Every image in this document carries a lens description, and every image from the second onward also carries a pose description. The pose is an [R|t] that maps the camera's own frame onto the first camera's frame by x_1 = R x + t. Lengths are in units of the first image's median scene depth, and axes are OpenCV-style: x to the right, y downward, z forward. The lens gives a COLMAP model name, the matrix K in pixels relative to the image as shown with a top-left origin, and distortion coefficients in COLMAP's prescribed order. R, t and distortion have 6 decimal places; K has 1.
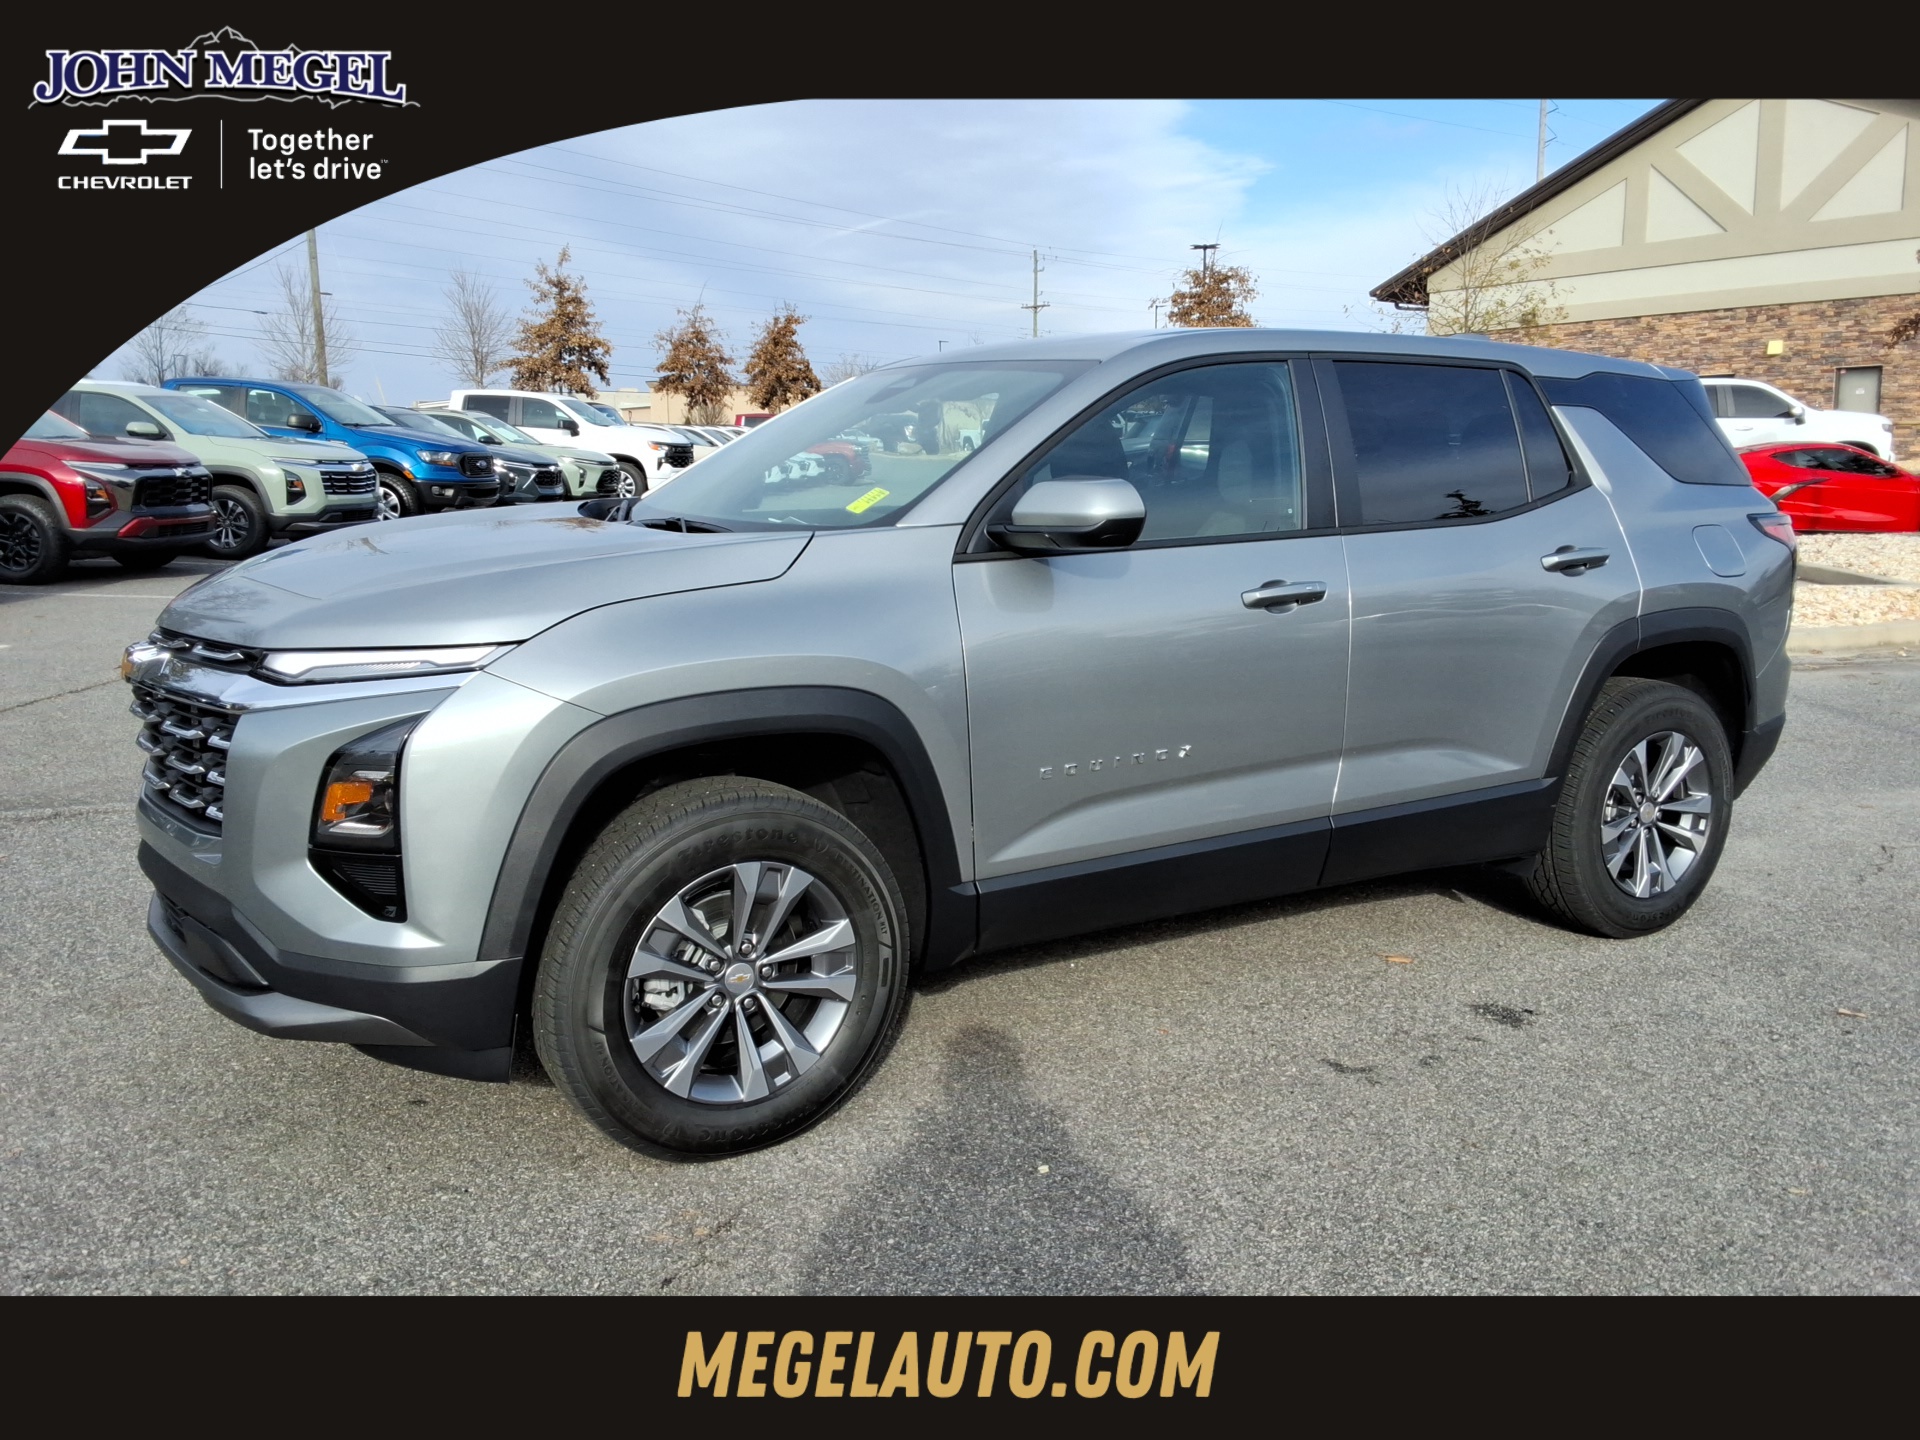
lens RADIAL K [[1542.0, 0, 958.5], [0, 1542.0, 710.7], [0, 0, 1]] dist [0.094918, -0.135687]
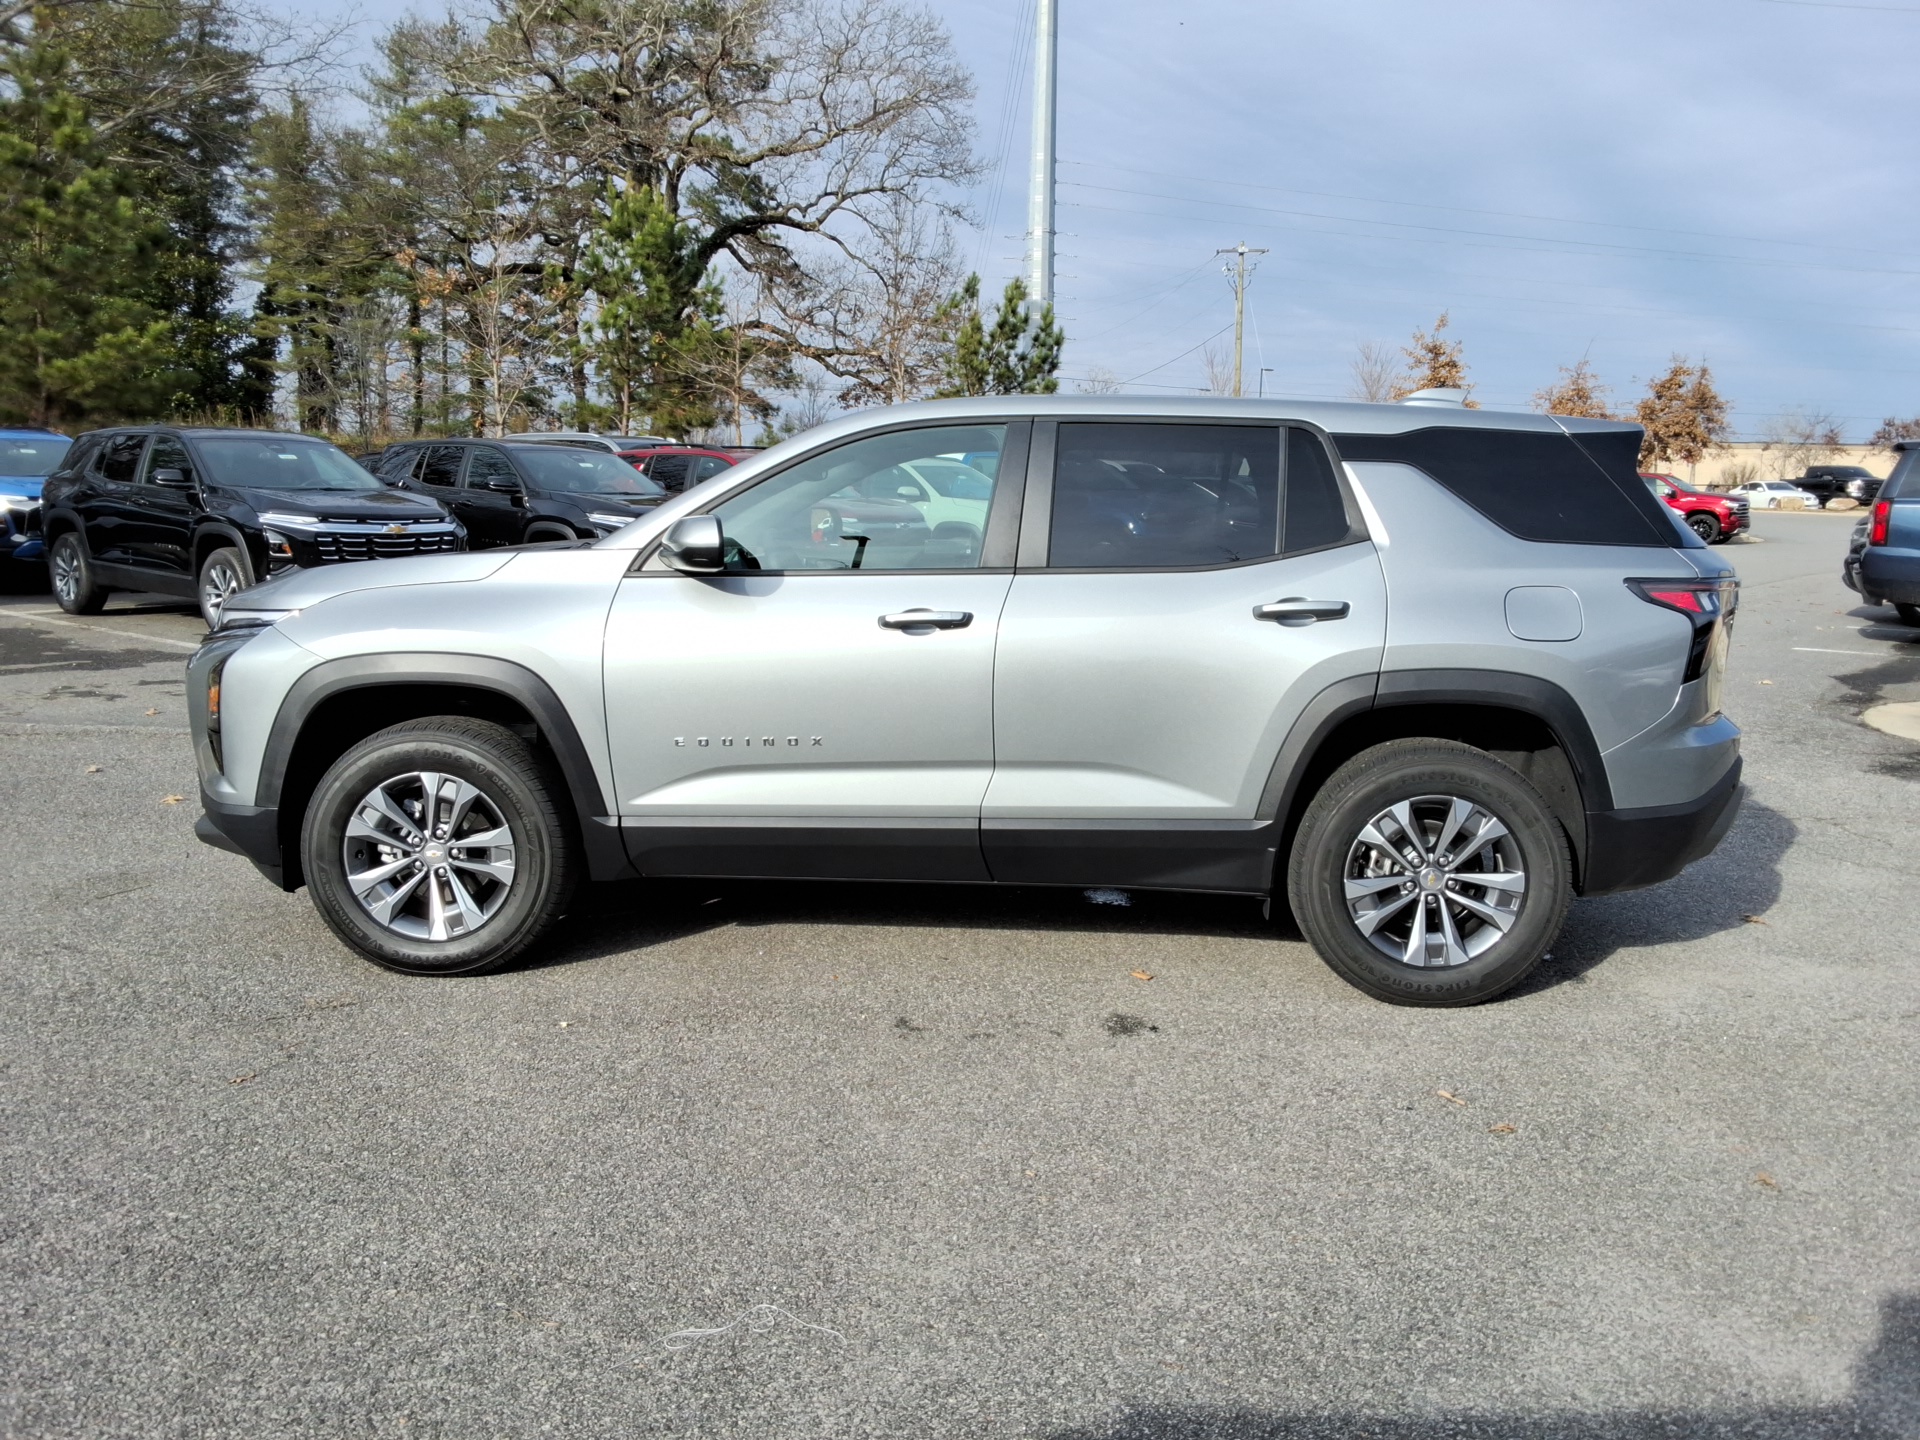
lens RADIAL K [[1542.0, 0, 974.7], [0, 1542.0, 724.3], [0, 0, 1]] dist [0.094918, -0.135687]
pose [[0.829280, 0.086794, -0.552051, 1.062560], [-0.104182, 0.994558, -0.000135, -0.000430], [0.549036, 0.057626, 0.833810, 0.055368]]
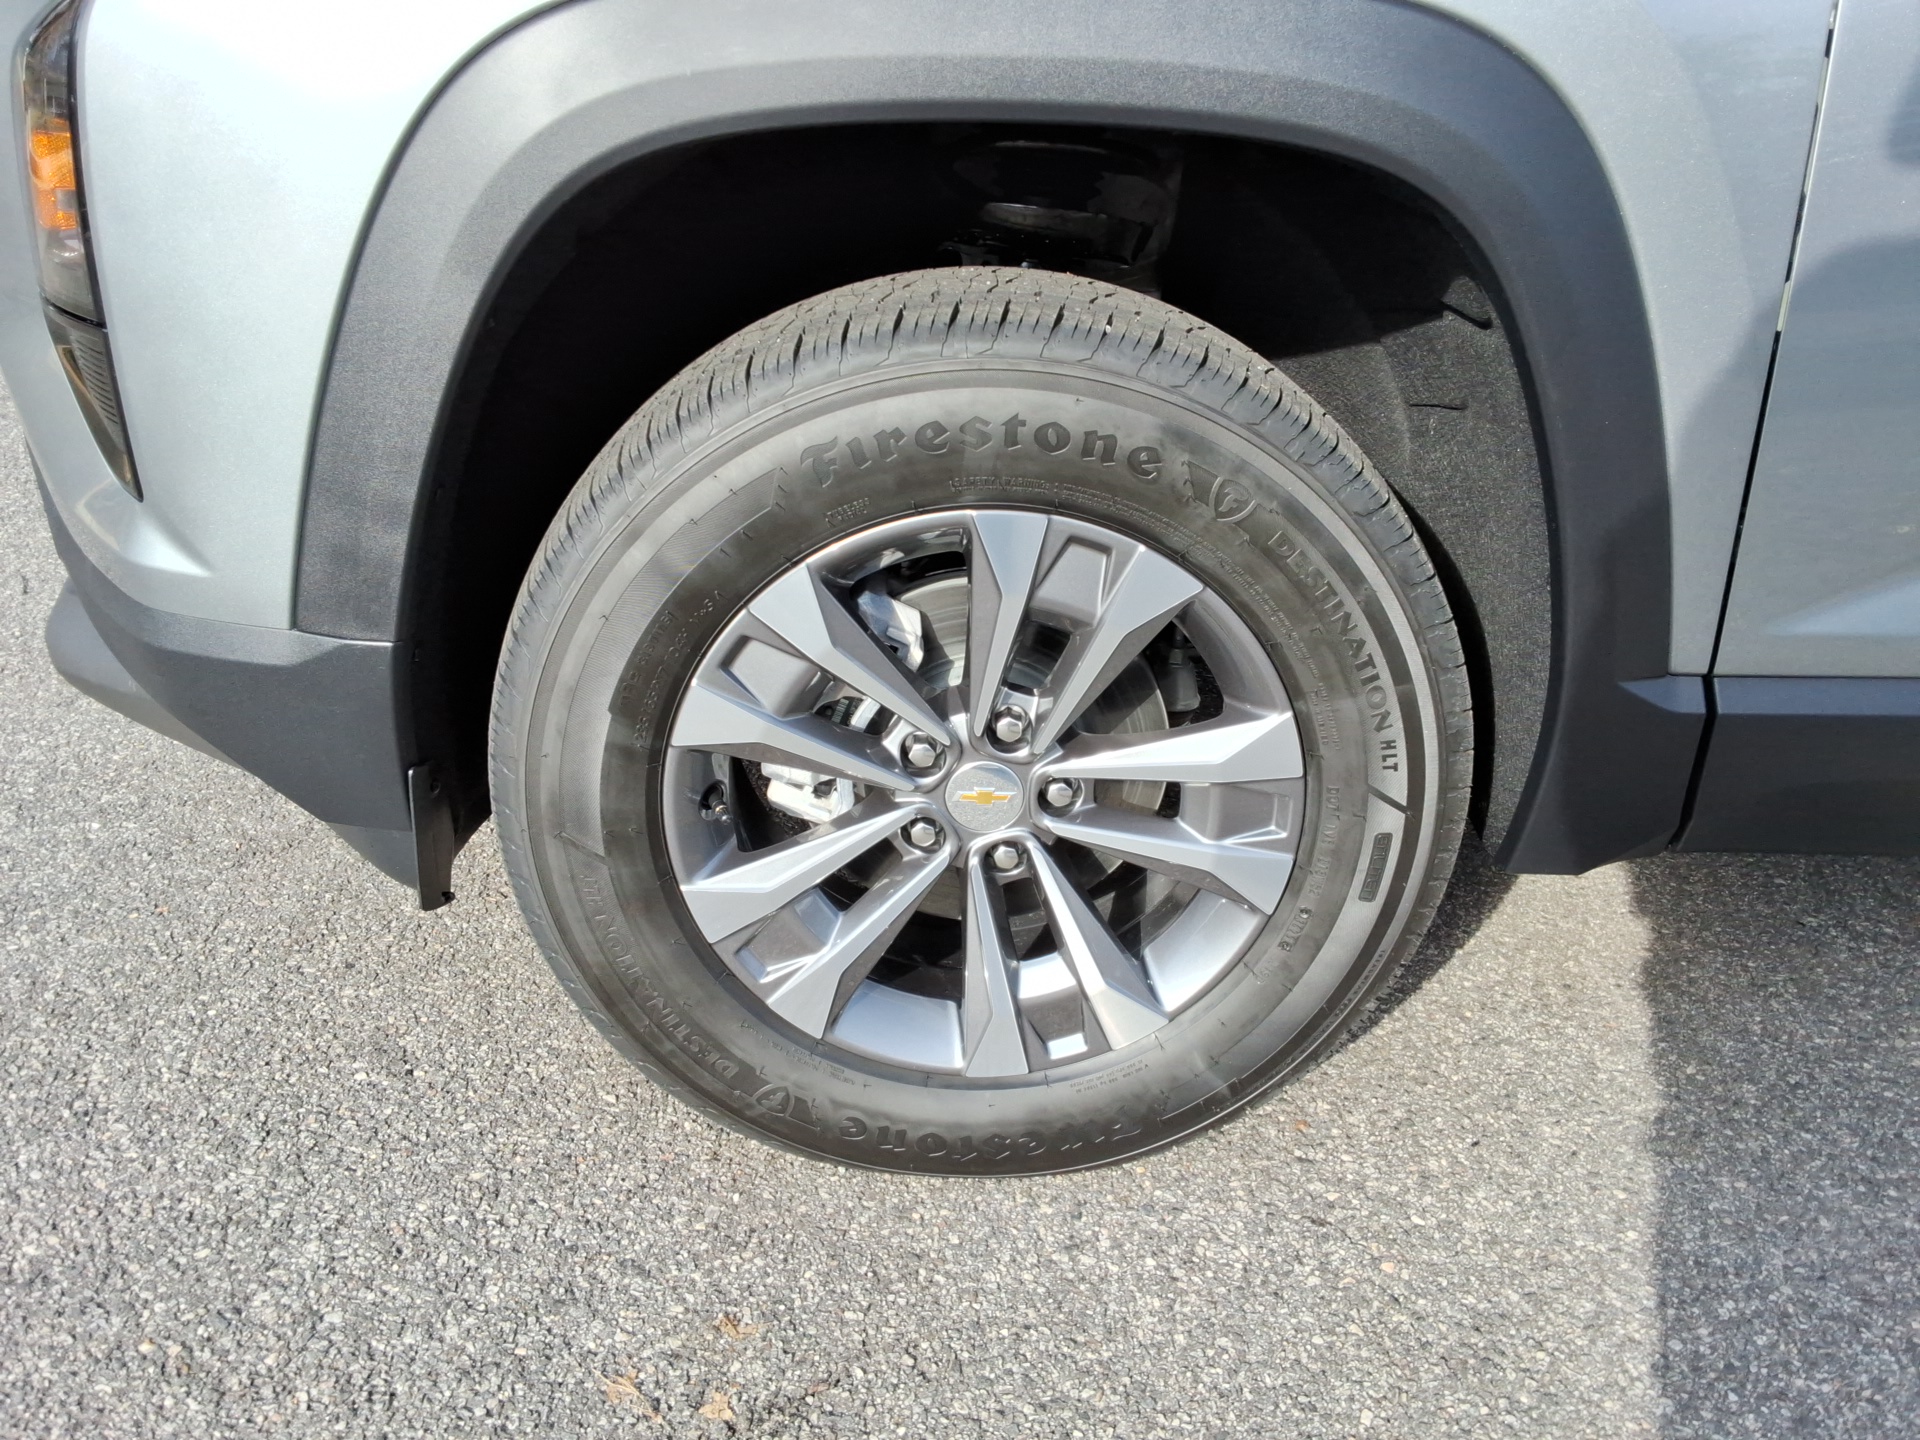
lens RADIAL K [[1542.0, 0, 958.7], [0, 1542.0, 713.9], [0, 0, 1]] dist [0.094918, -0.135687]
pose [[0.867536, 0.233470, -0.439172, 0.021314], [-0.116185, 0.953680, 0.277479, 0.043409], [0.483613, -0.189698, 0.854478, 0.657944]]
